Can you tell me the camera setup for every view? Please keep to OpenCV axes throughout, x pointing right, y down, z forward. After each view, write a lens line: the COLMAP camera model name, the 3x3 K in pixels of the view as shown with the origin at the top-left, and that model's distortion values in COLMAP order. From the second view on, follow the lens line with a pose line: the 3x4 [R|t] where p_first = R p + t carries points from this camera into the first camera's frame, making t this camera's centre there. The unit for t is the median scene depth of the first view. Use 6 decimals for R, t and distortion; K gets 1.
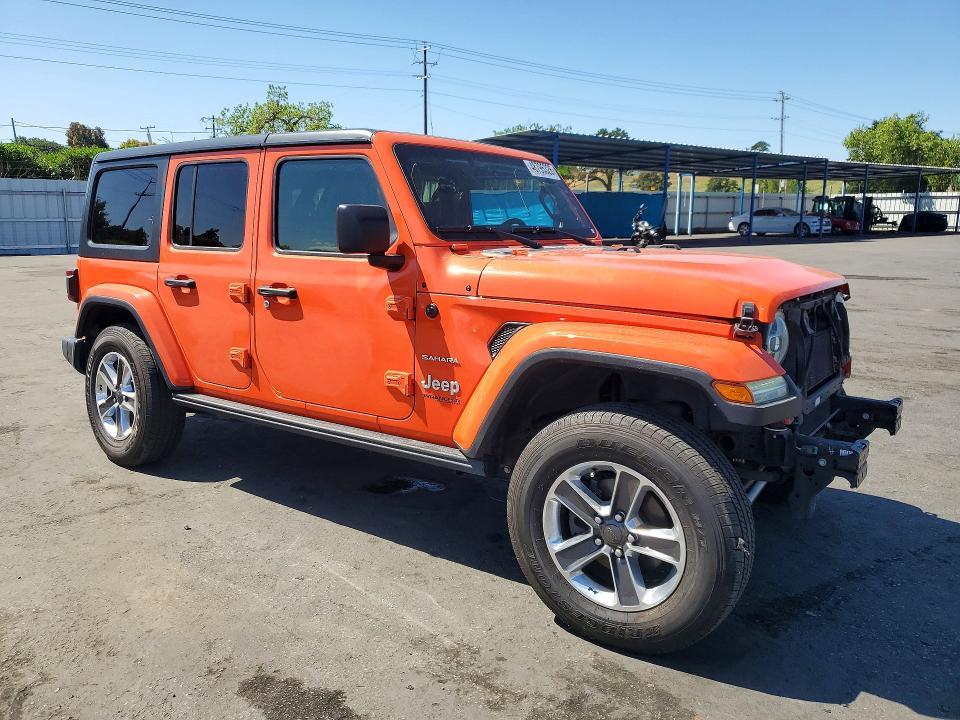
lens RADIAL K [[769.6, 0, 480.0], [0, 769.6, 360.0], [0, 0, 1]] dist [-0.002317, -0.002014]
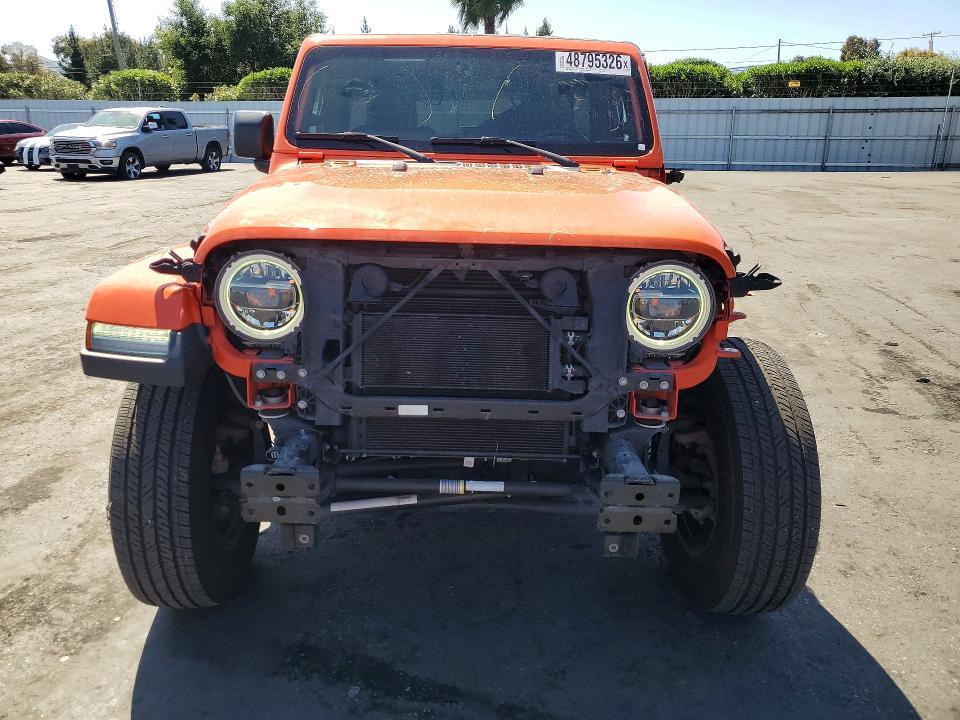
lens RADIAL K [[769.6, 0, 480.0], [0, 769.6, 360.0], [0, 0, 1]] dist [-0.002317, -0.002014]
pose [[0.554360, 0.231301, -0.799491, 0.097888], [-0.149620, 0.972653, 0.177653, -0.011651], [0.818718, 0.021137, 0.573807, 0.066001]]
